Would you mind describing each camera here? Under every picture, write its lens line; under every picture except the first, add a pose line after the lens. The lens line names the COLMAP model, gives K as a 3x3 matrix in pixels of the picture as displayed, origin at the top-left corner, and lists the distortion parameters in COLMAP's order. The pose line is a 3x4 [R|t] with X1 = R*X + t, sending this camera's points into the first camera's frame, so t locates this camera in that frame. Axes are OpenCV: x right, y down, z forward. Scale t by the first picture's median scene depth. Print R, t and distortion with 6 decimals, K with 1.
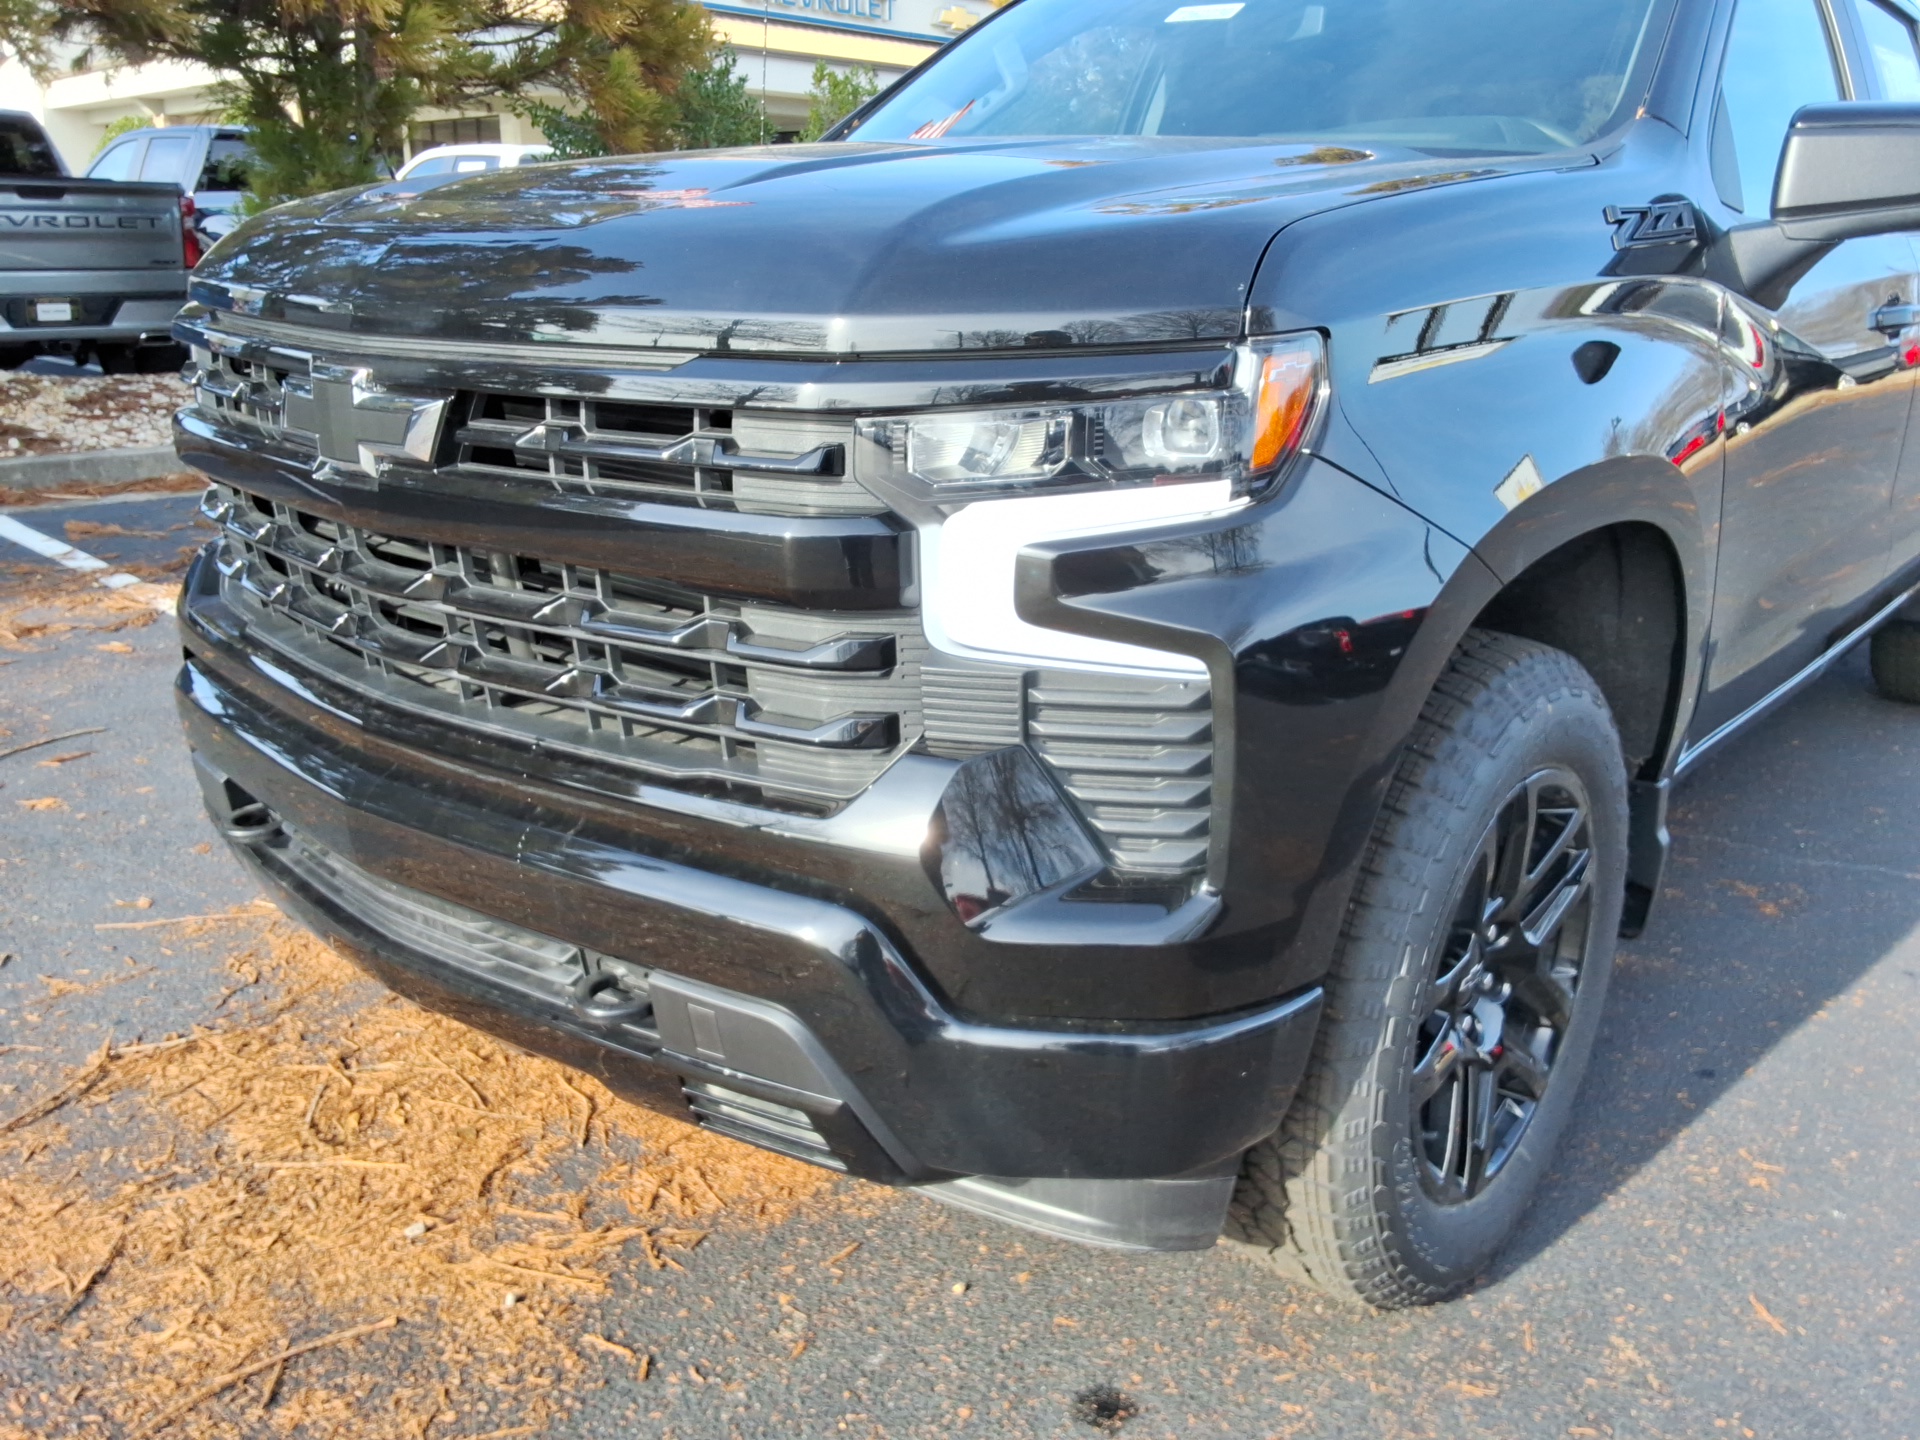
lens RADIAL K [[1533.1, 0, 957.5], [0, 1533.1, 721.2], [0, 0, 1]] dist [0.099697, -0.154393]
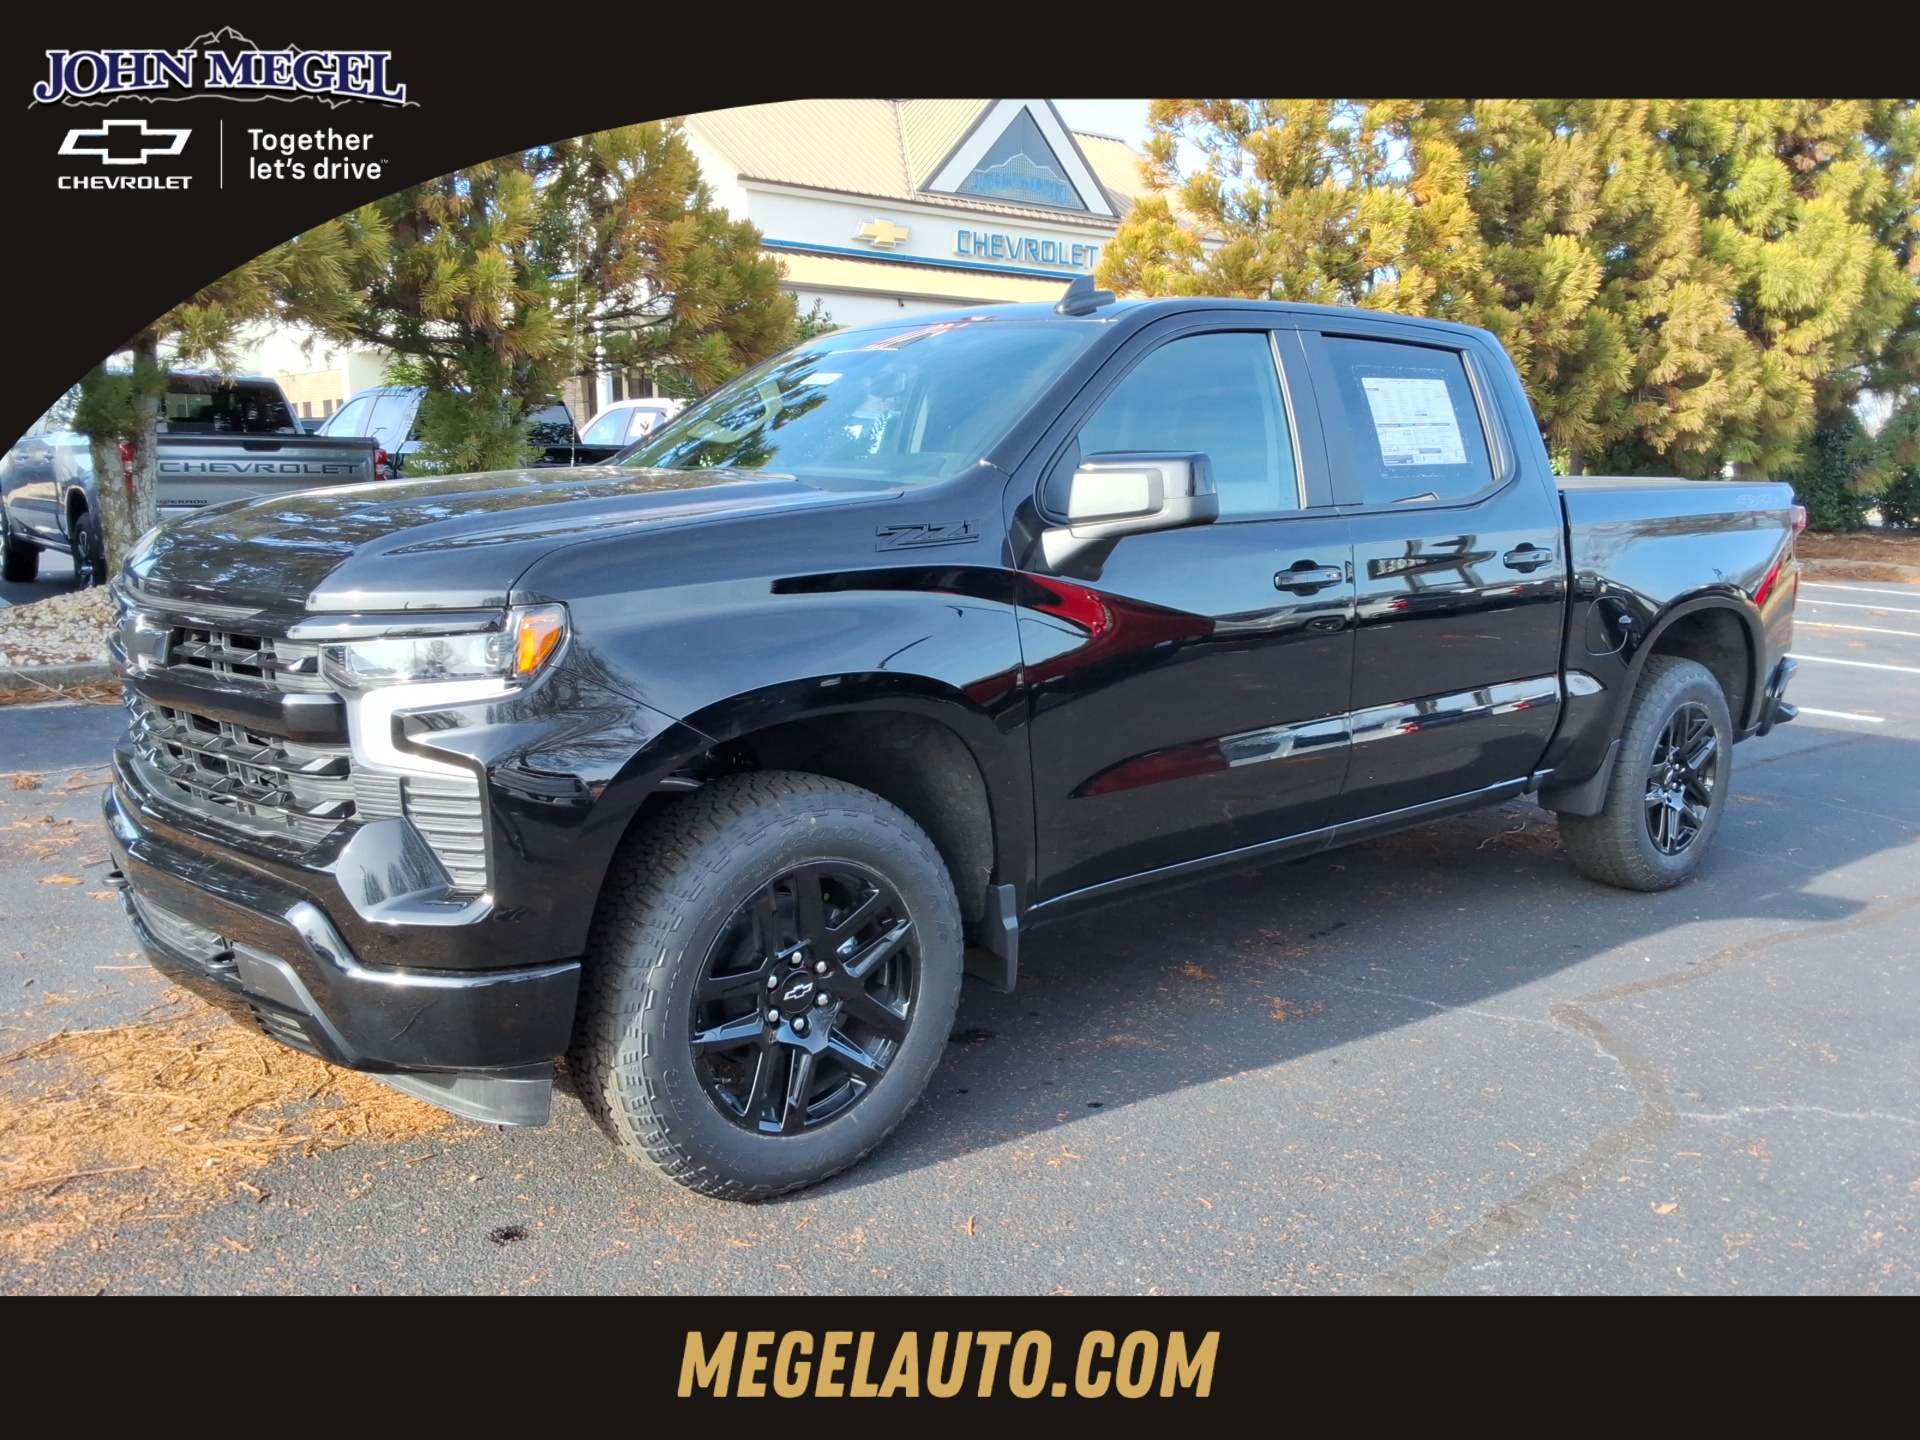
lens RADIAL K [[1533.1, 0, 970.5], [0, 1533.1, 720.0], [0, 0, 1]] dist [0.099697, -0.154393]
pose [[0.988812, 0.019062, -0.147945, 0.879241], [-0.038267, 0.991027, -0.128069, 0.099910], [0.144176, 0.132298, 0.980668, -0.670984]]
